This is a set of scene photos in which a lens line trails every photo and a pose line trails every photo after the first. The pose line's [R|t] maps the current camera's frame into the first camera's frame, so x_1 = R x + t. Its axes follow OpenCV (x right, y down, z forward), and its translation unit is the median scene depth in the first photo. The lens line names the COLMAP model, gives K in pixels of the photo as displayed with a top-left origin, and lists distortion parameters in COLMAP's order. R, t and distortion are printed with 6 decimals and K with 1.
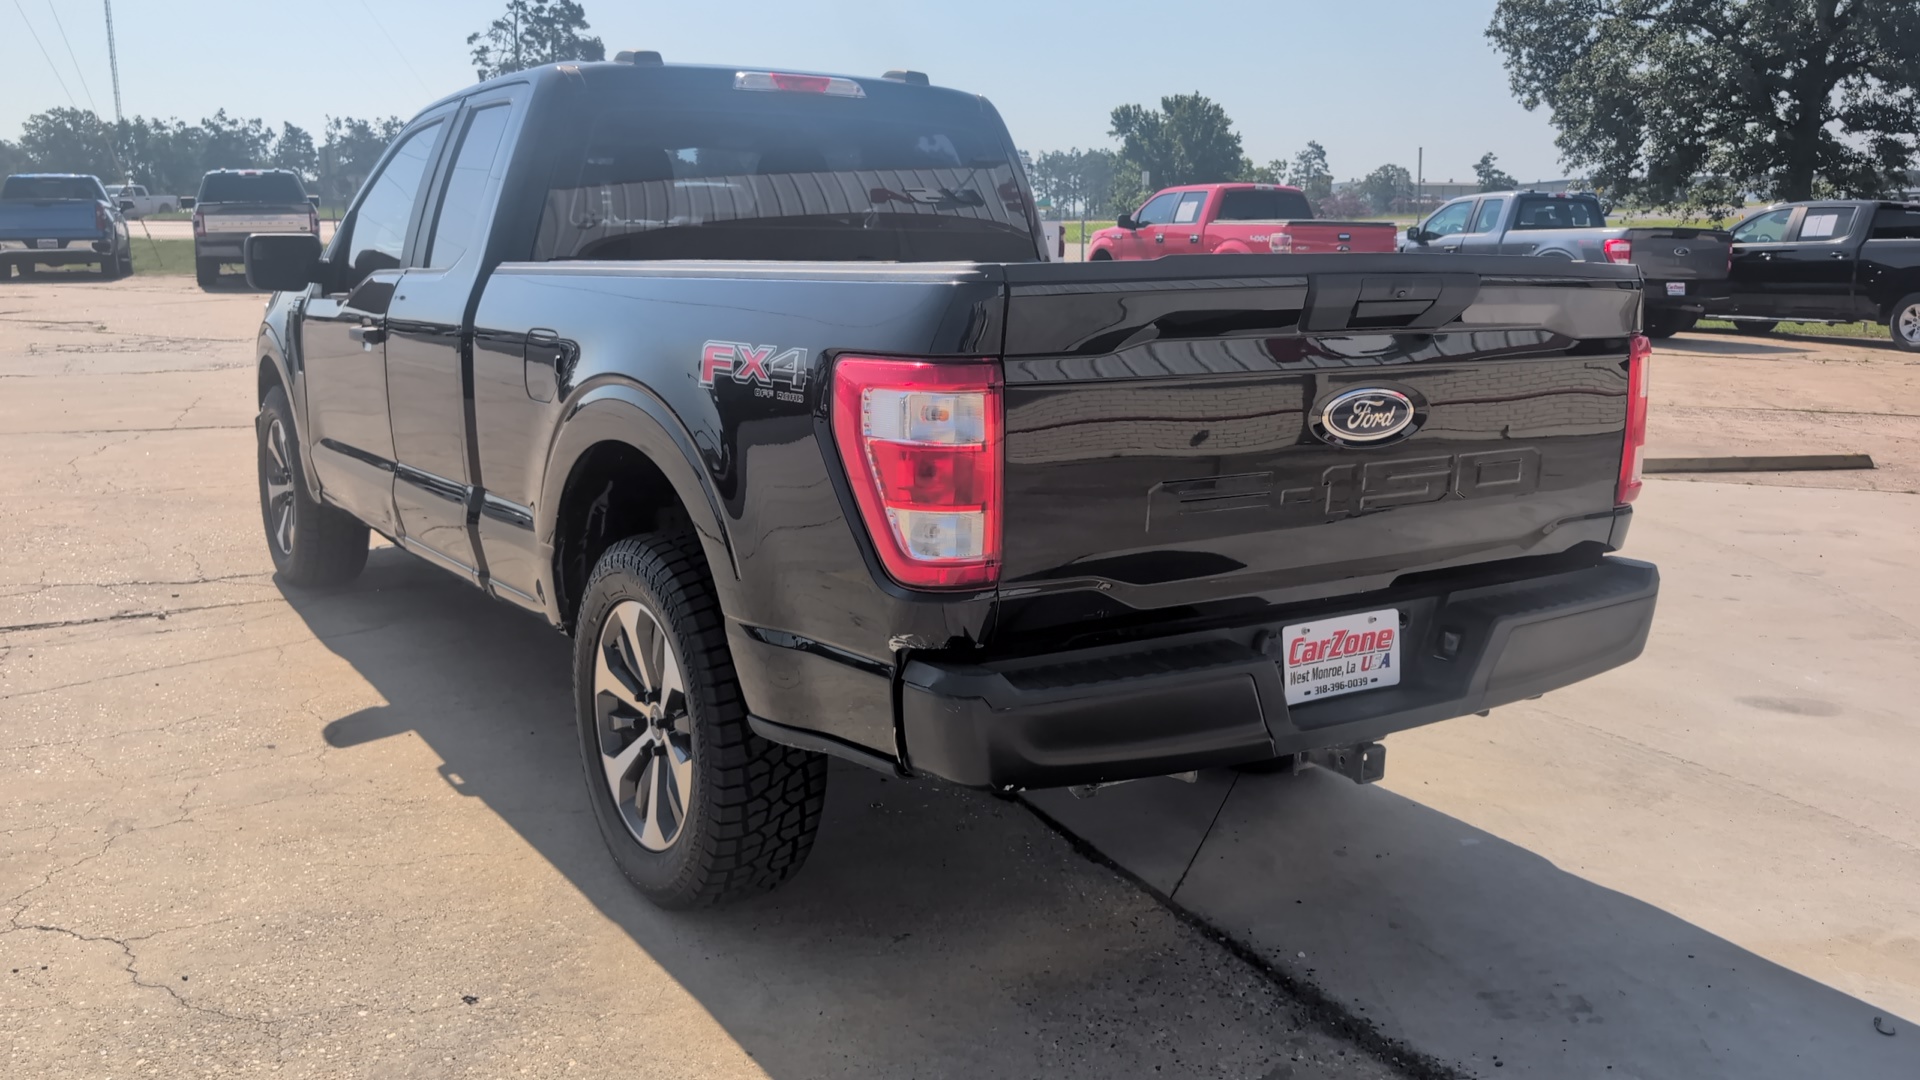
lens RADIAL K [[1616.4, 0, 971.1], [0, 1616.4, 546.5], [0, 0, 1]] dist [0.029988, -0.053834]
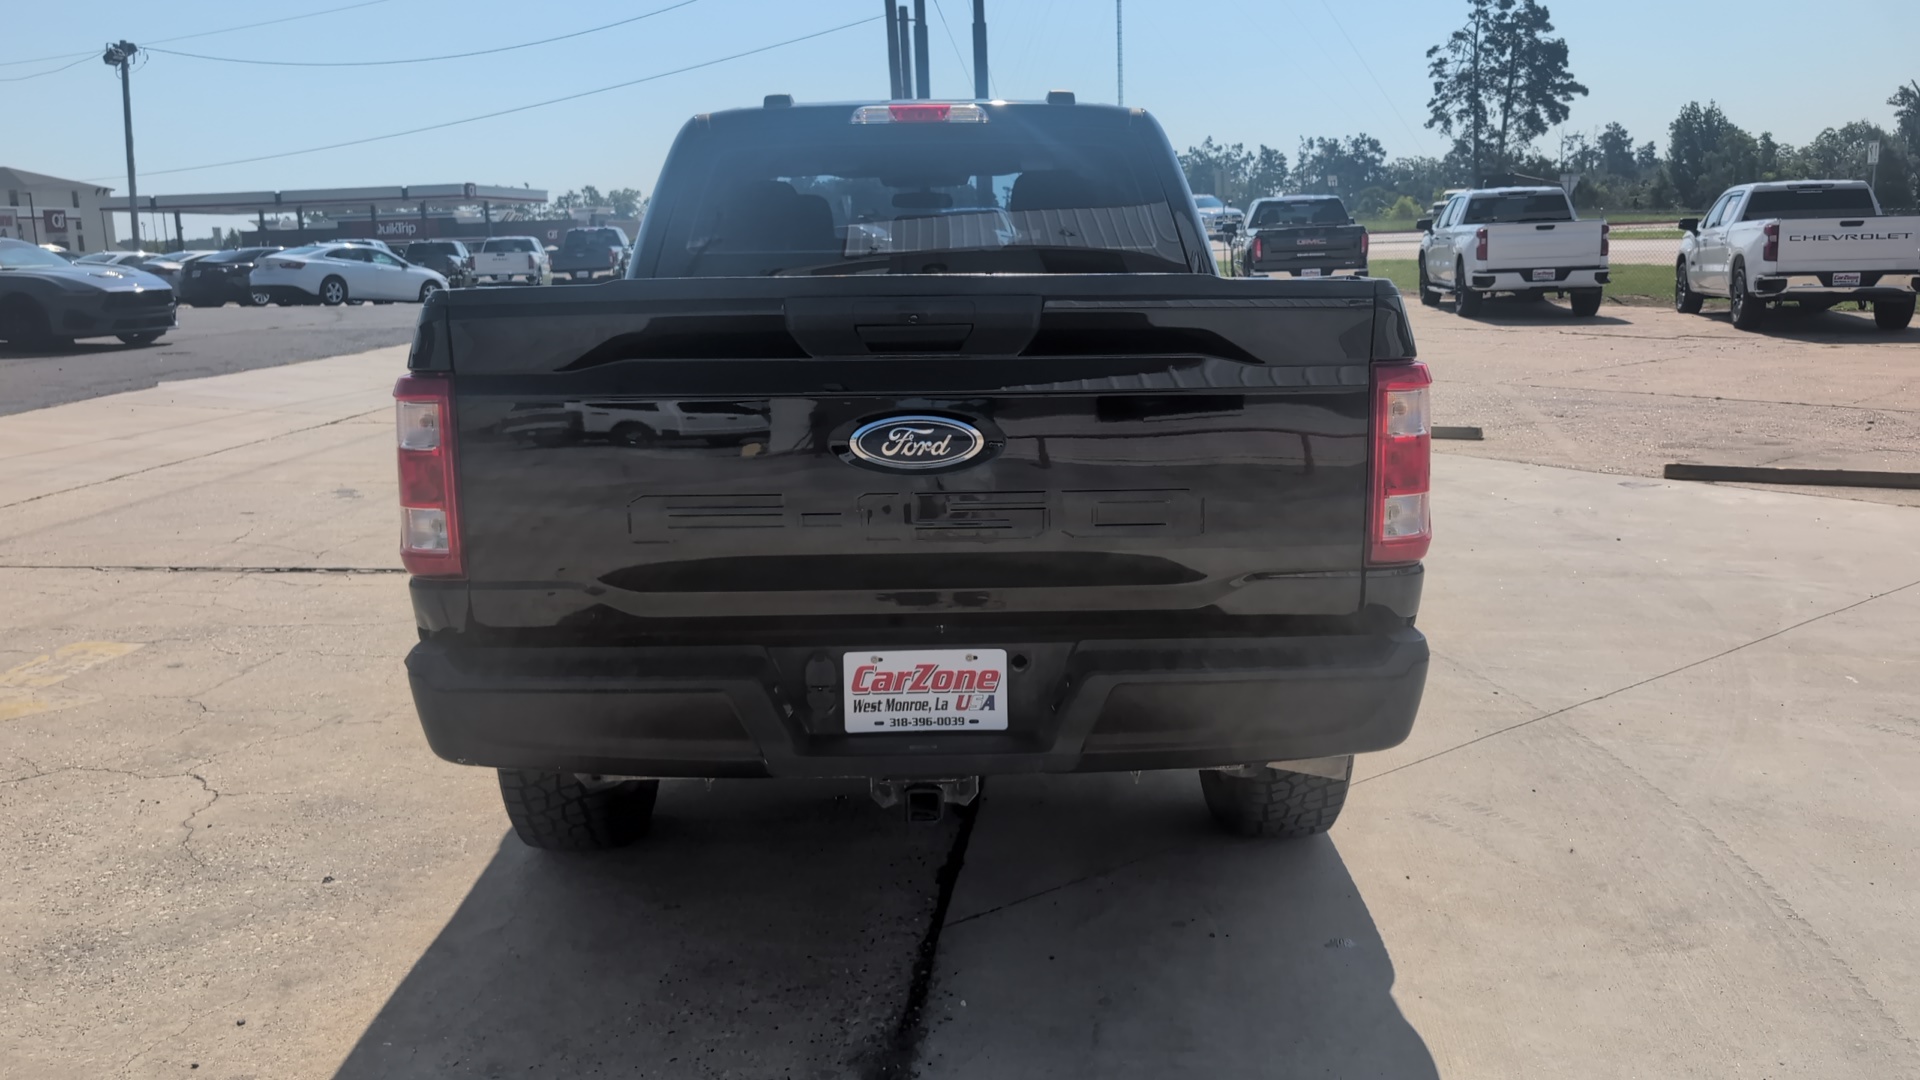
lens RADIAL K [[1616.4, 0, 963.5], [0, 1616.4, 539.8], [0, 0, 1]] dist [0.029988, -0.053834]
pose [[0.843597, 0.072720, -0.532030, 0.724912], [-0.078236, 0.996860, 0.012202, -0.034225], [0.531247, 0.031331, 0.846638, 0.186619]]
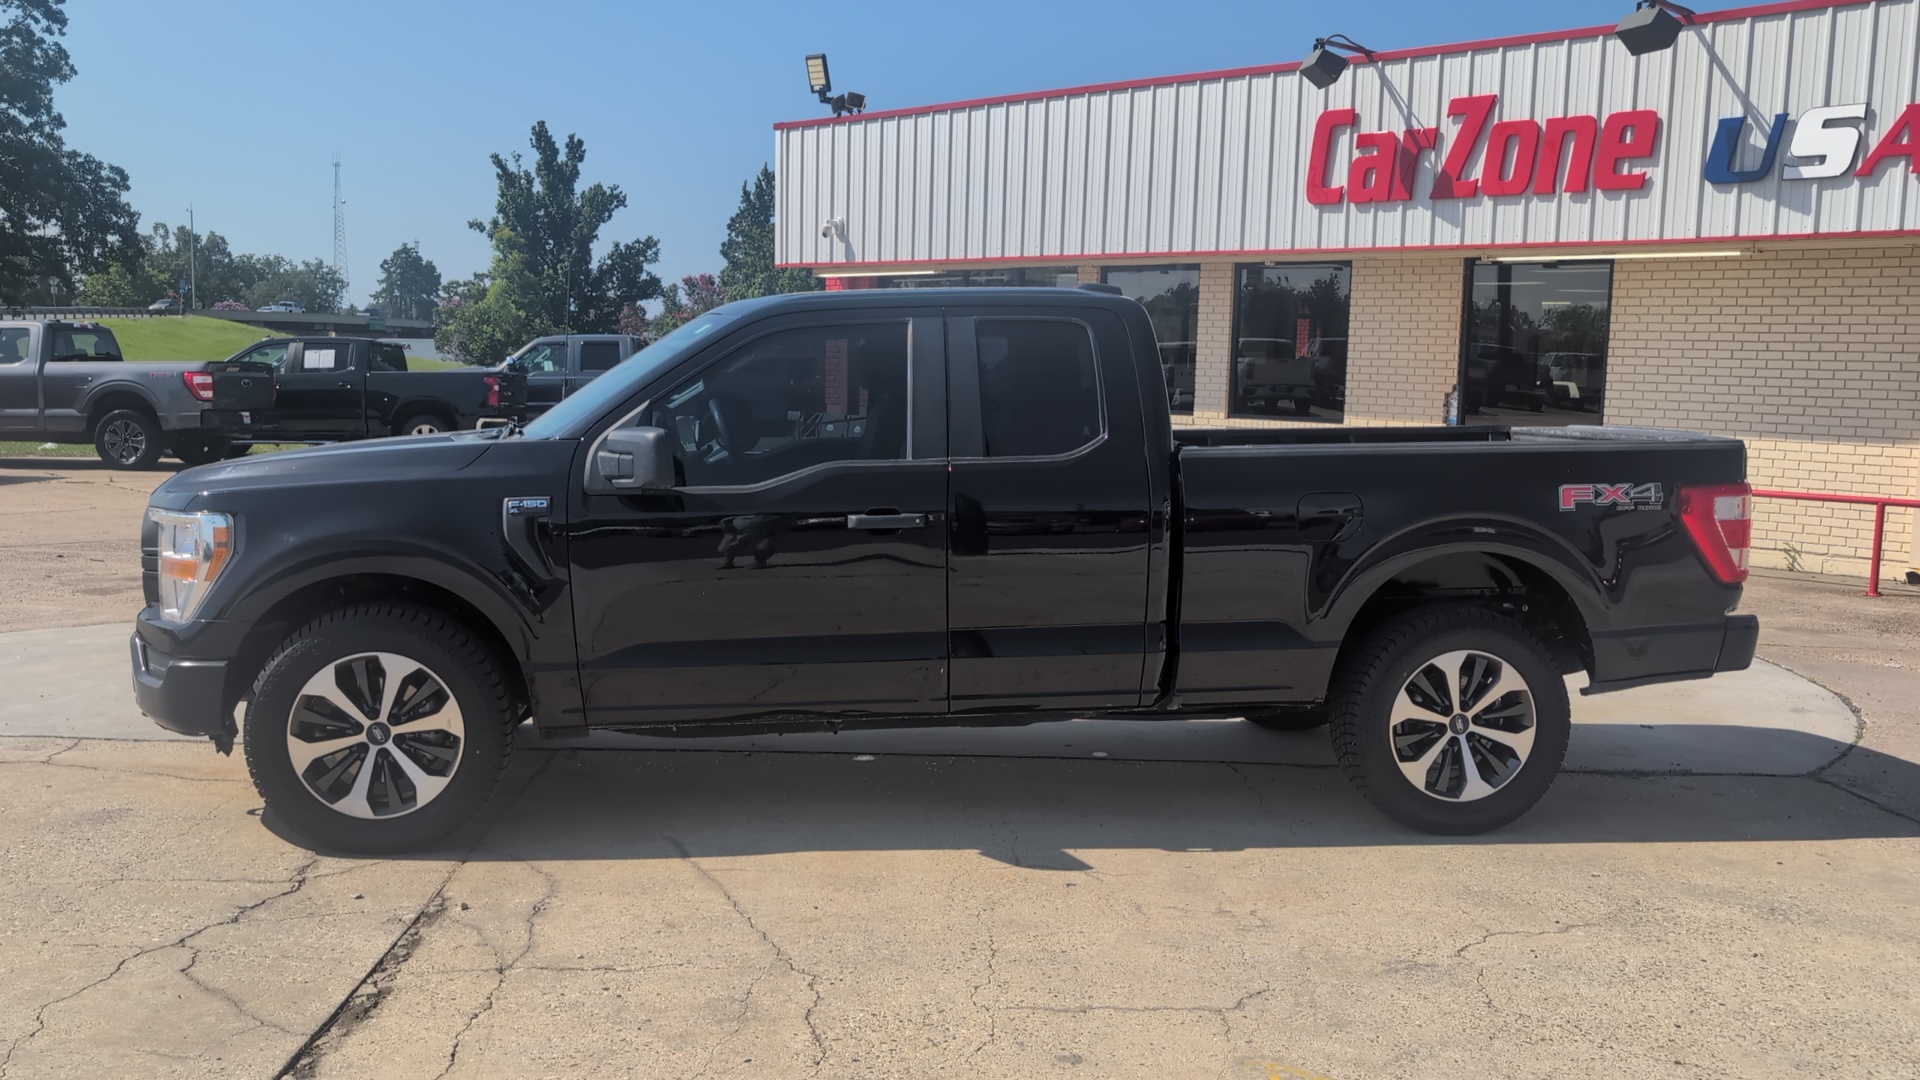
lens RADIAL K [[1616.4, 0, 972.8], [0, 1616.4, 546.8], [0, 0, 1]] dist [0.029988, -0.053834]
pose [[0.427378, -0.100234, 0.898499, -2.029407], [0.160482, 0.986463, 0.033713, -0.218227], [-0.889715, 0.129785, 0.437678, 0.766277]]
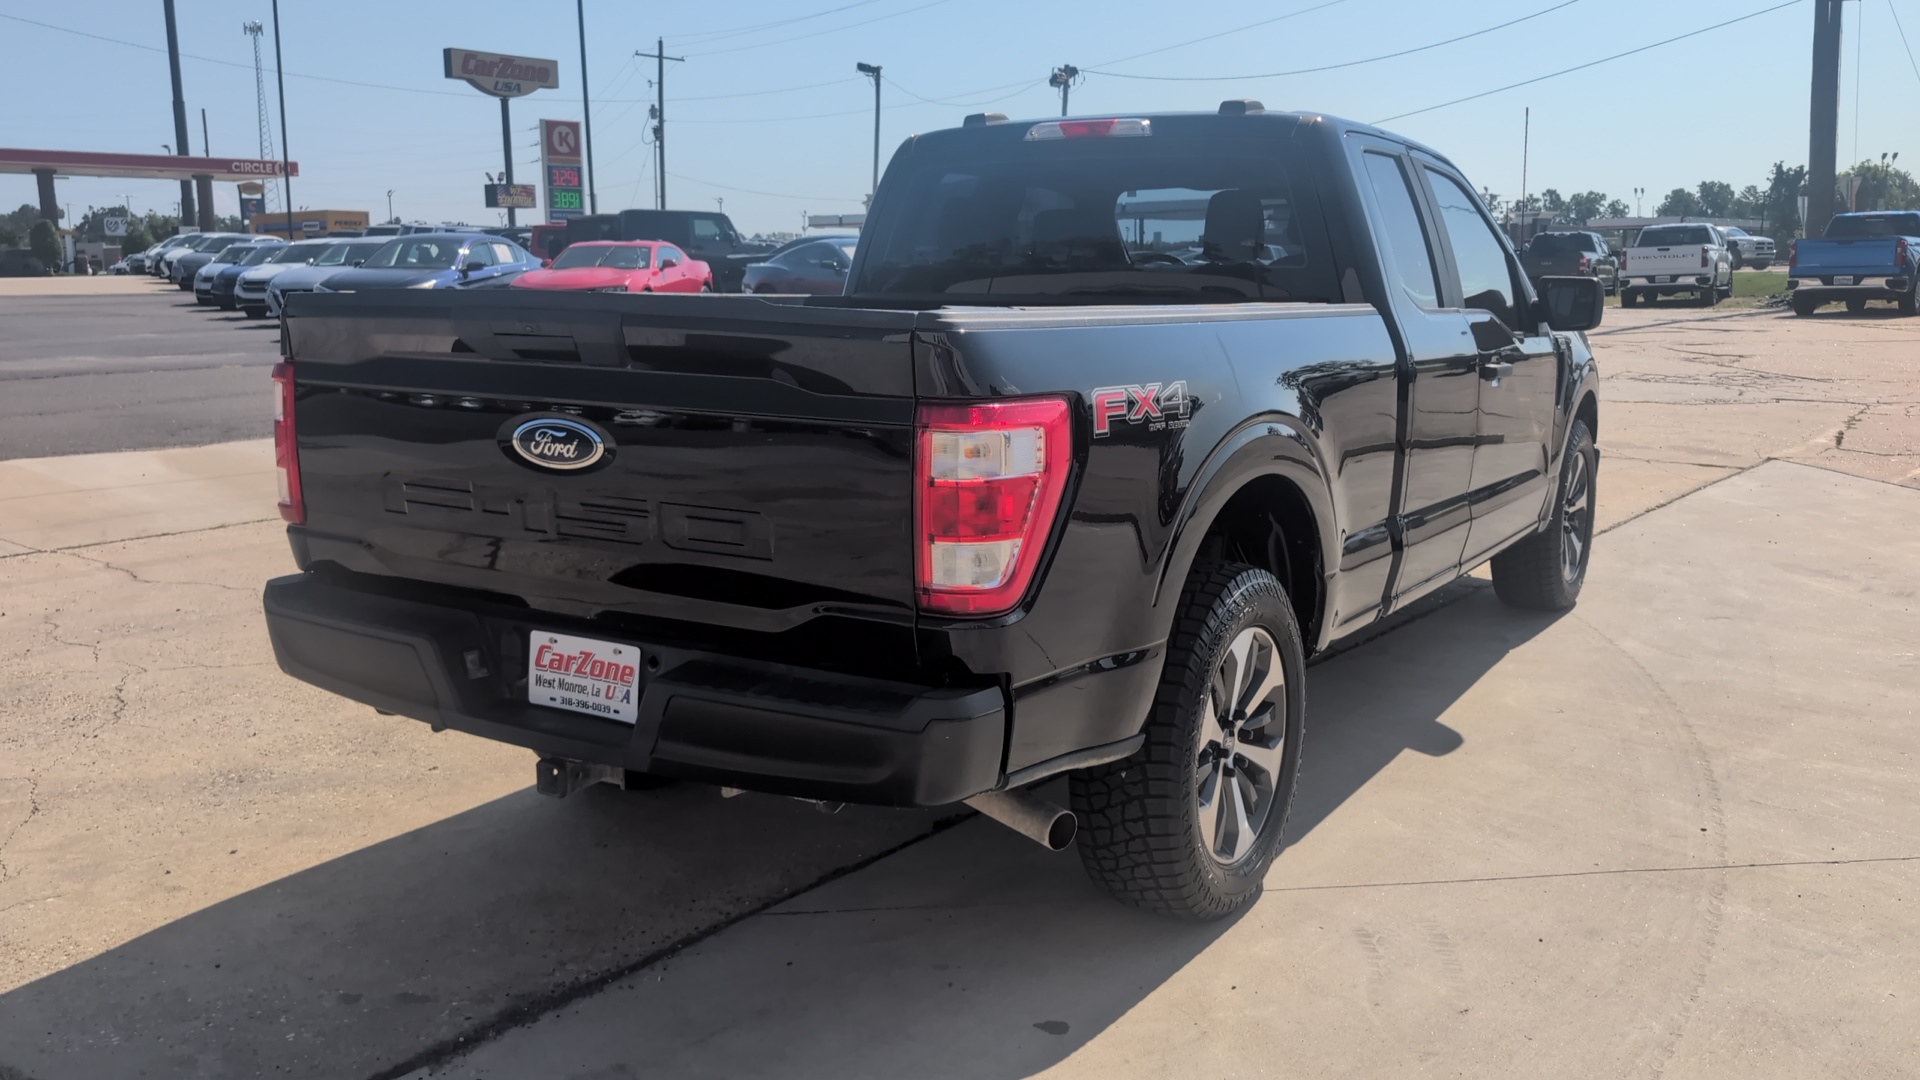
lens RADIAL K [[1616.4, 0, 967.9], [0, 1616.4, 542.9], [0, 0, 1]] dist [0.029988, -0.053834]
pose [[0.427240, 0.147281, -0.892062, 1.203272], [-0.168749, 0.982295, 0.081359, -0.137357], [0.888251, 0.115775, 0.444529, 0.718217]]
